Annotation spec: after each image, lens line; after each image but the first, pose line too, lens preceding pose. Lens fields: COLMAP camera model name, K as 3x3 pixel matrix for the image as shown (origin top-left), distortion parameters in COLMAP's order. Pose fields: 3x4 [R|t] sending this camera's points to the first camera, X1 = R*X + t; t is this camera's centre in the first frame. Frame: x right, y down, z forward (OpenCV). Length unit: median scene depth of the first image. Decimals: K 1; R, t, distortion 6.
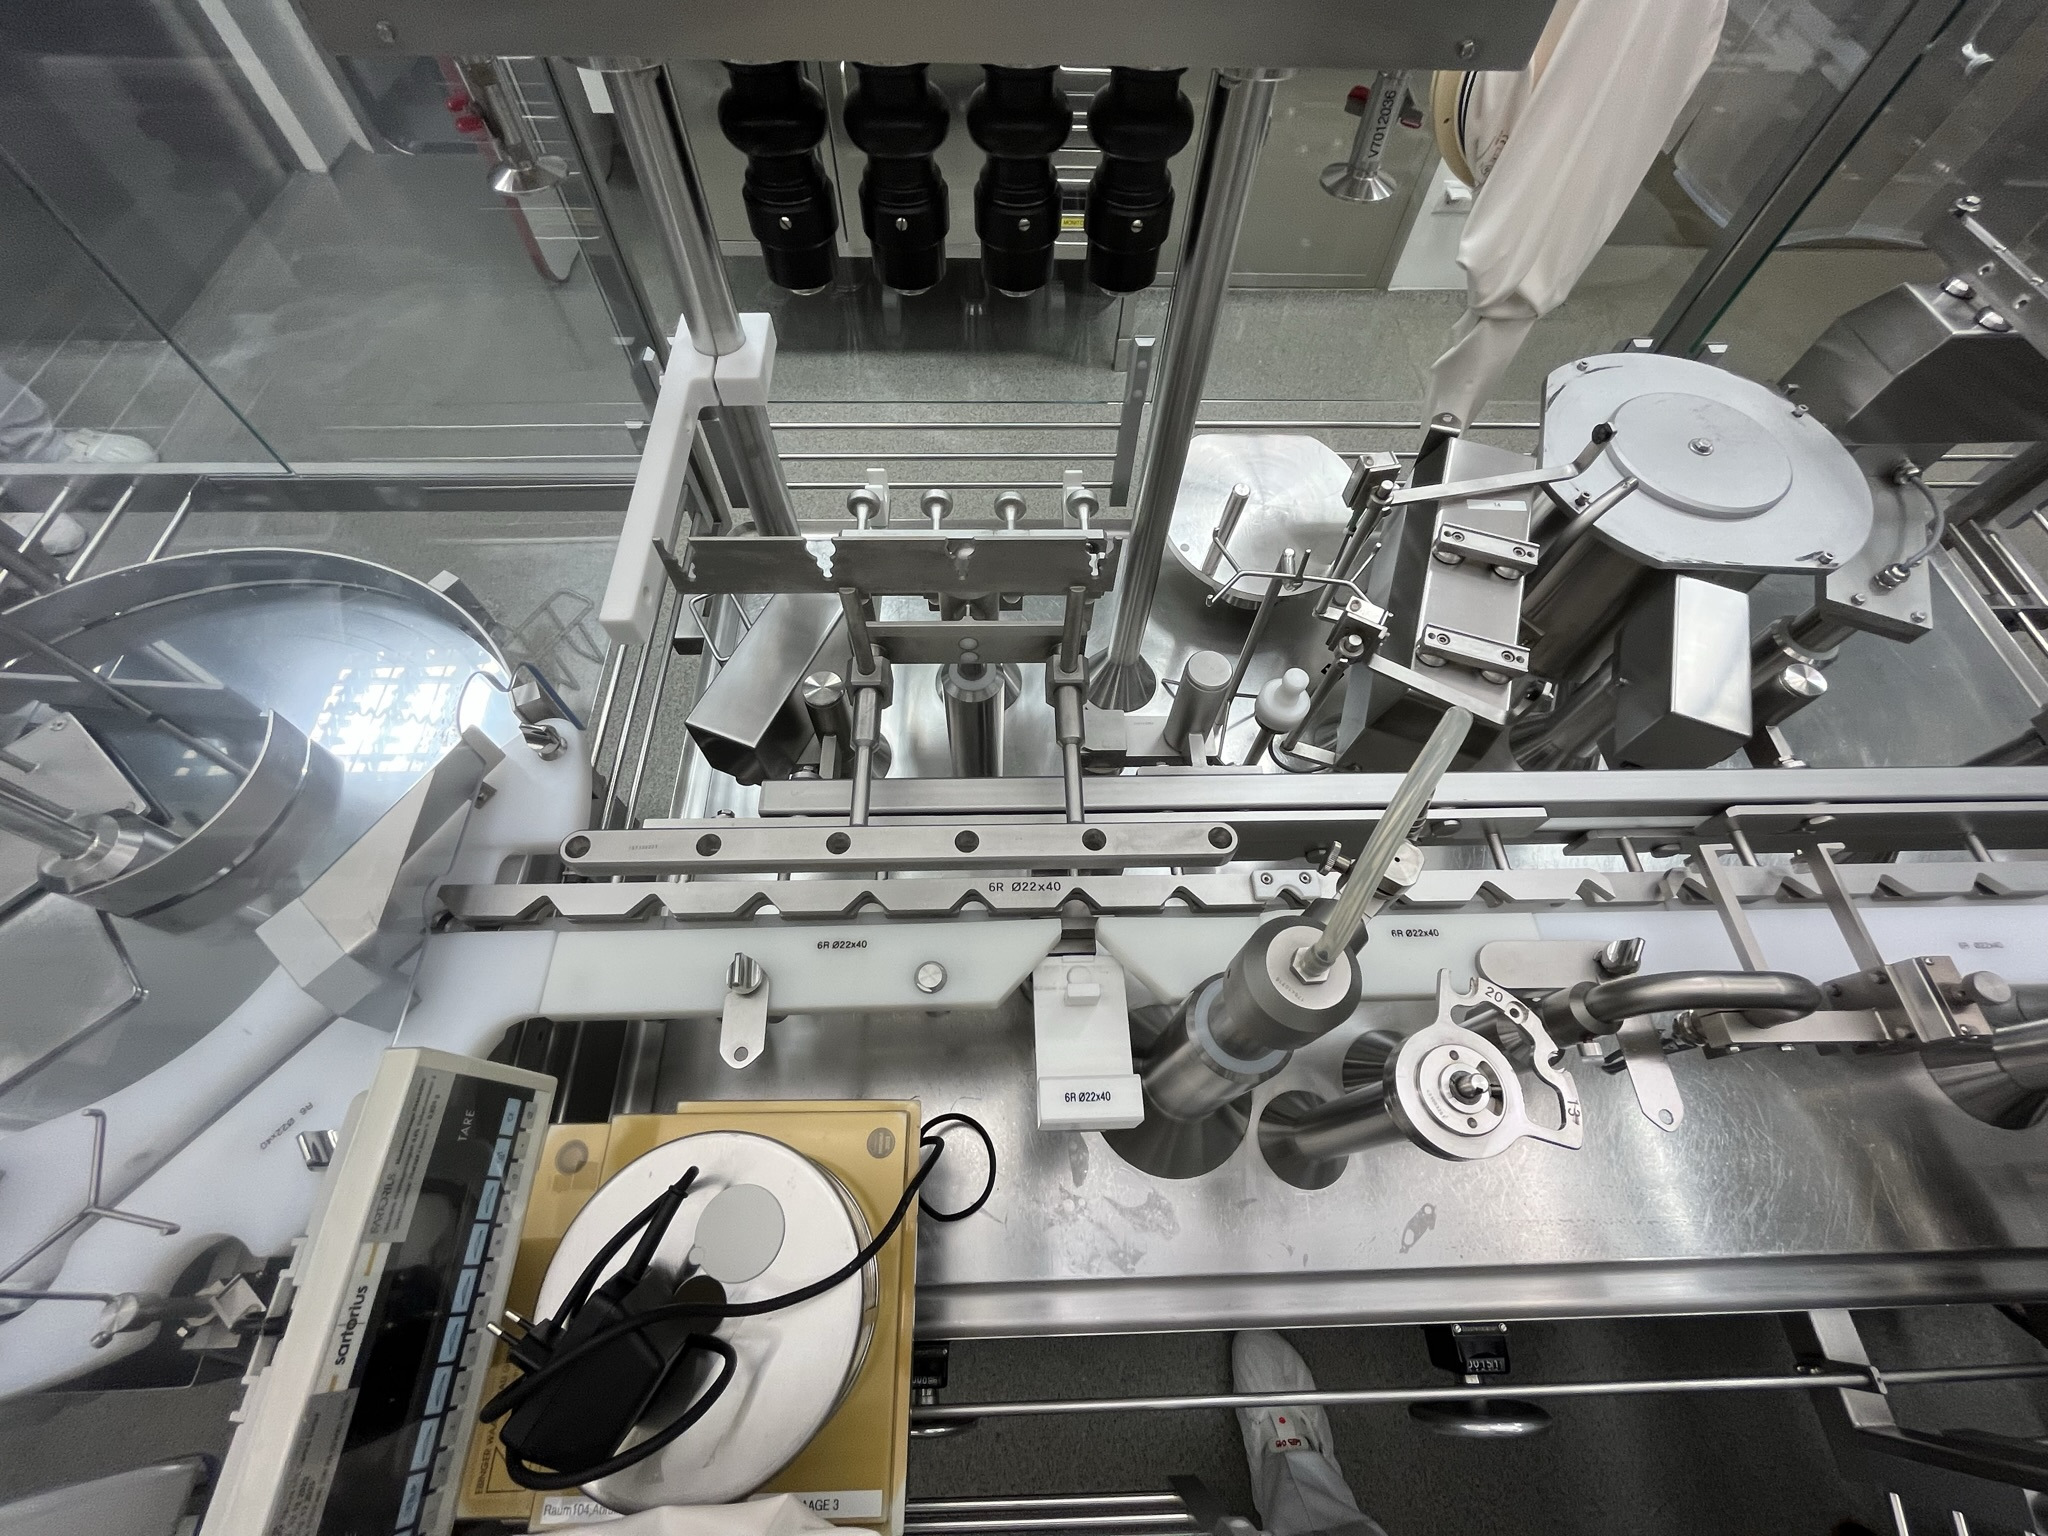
lens RADIAL K [[820.3, 0, 1025.5], [0, 820.3, 764.0], [0, 0, 1]] dist [0.002020, -0.000866]
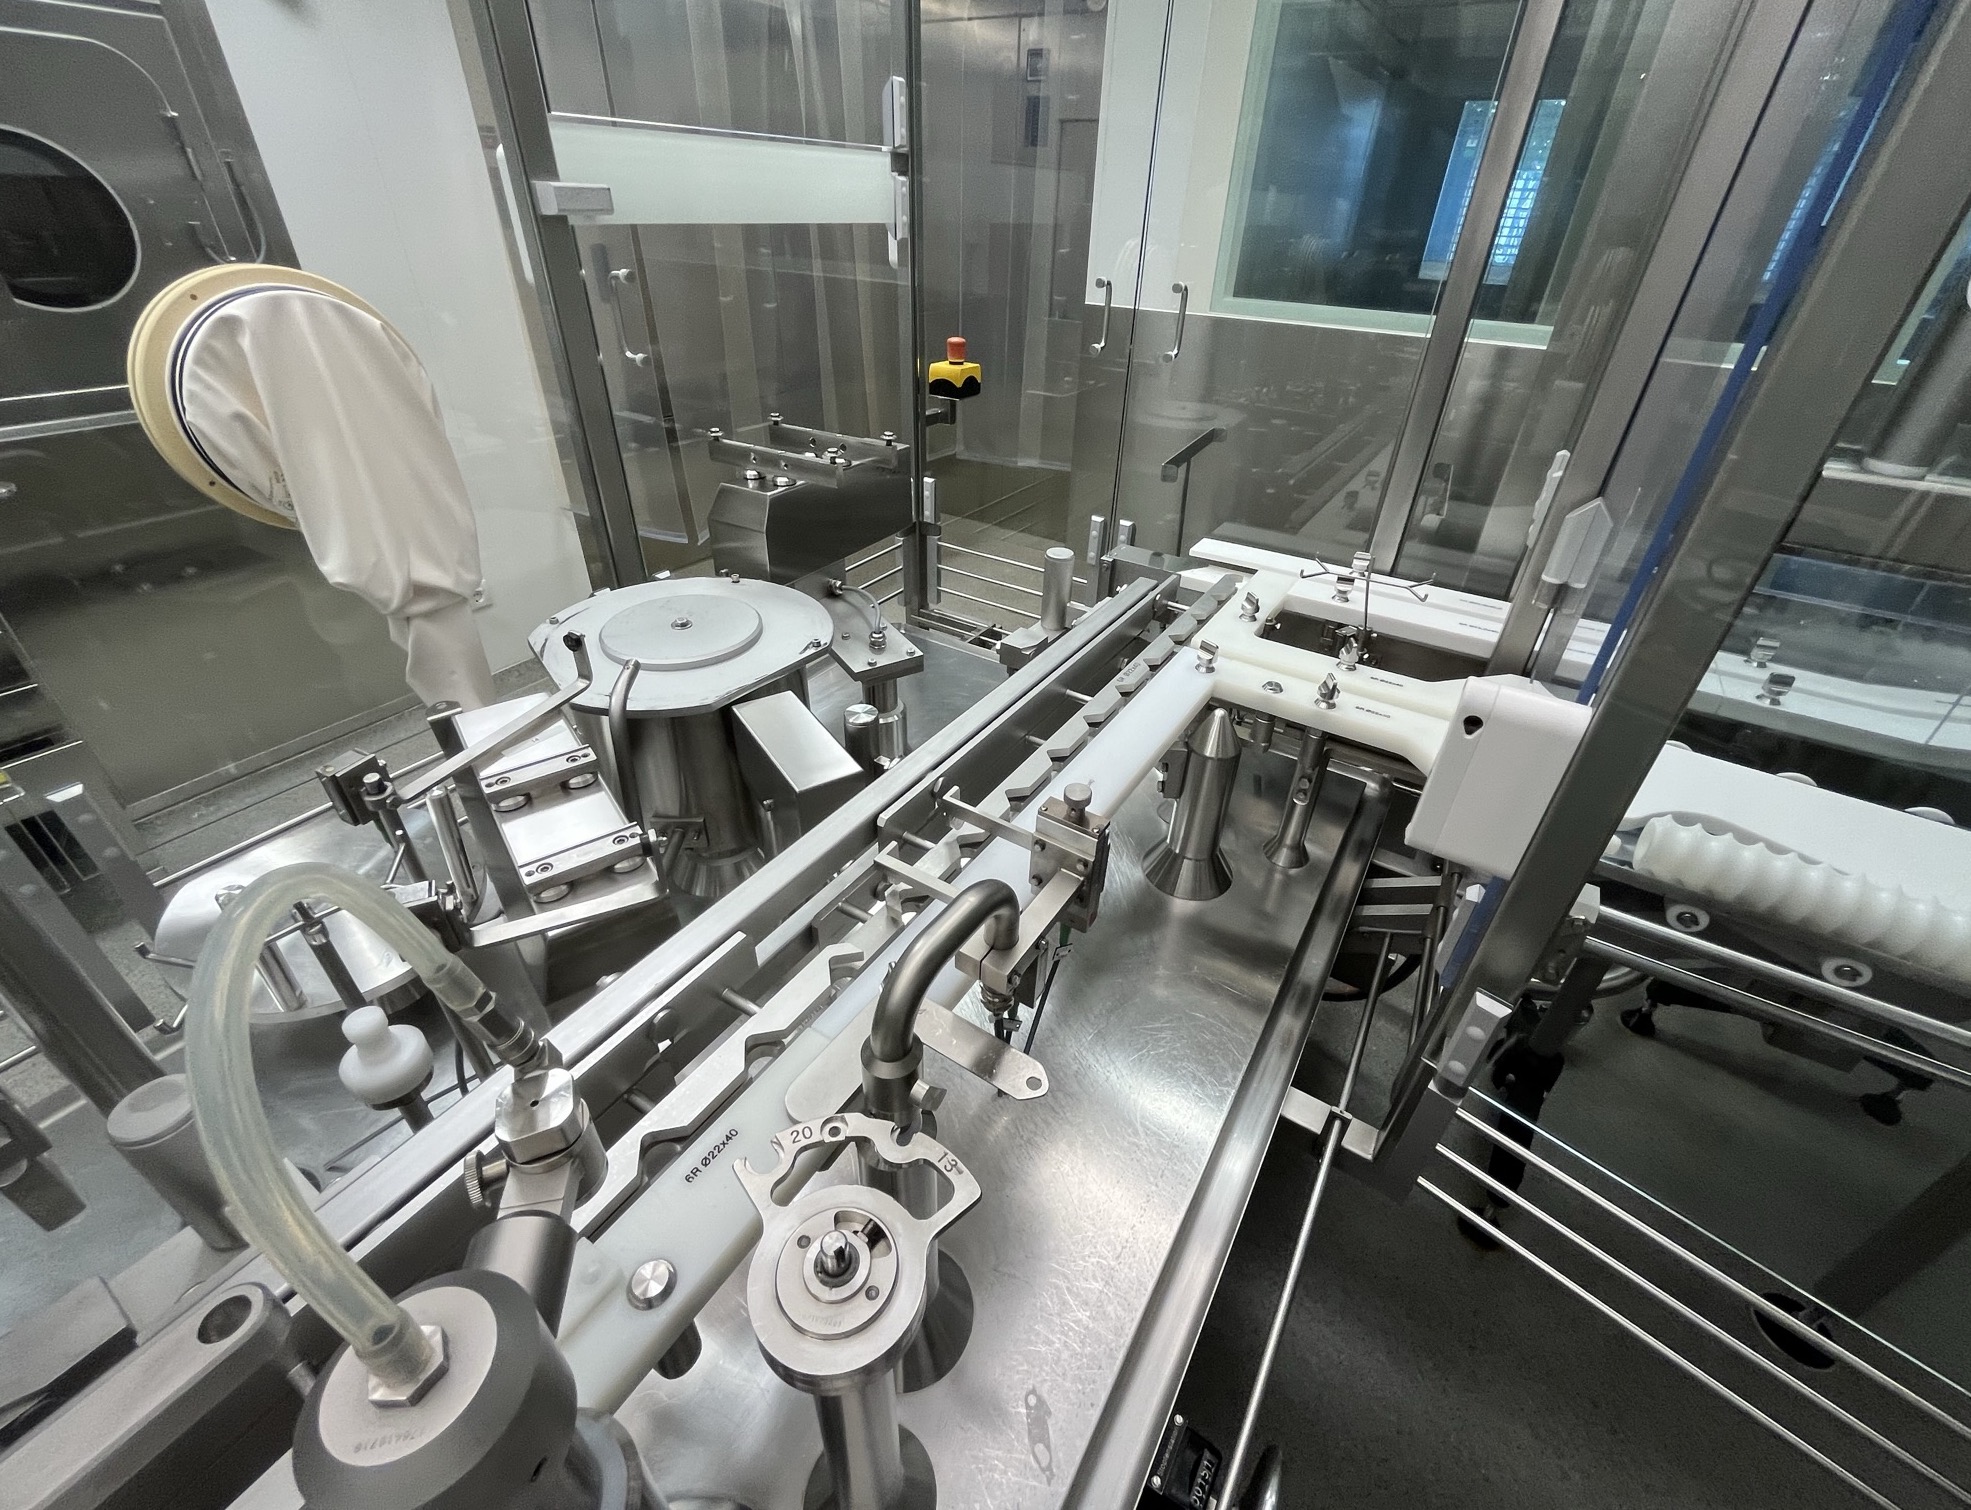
lens RADIAL K [[828.5, 0, 991.1], [0, 828.5, 747.5], [0, 0, 1]] dist [-0.001133, 0.000016]
pose [[0.549512, -0.468671, 0.691653, 0.215830], [0.719154, 0.686712, -0.106039, 0.174936], [-0.425269, 0.555675, 0.714403, 0.115728]]
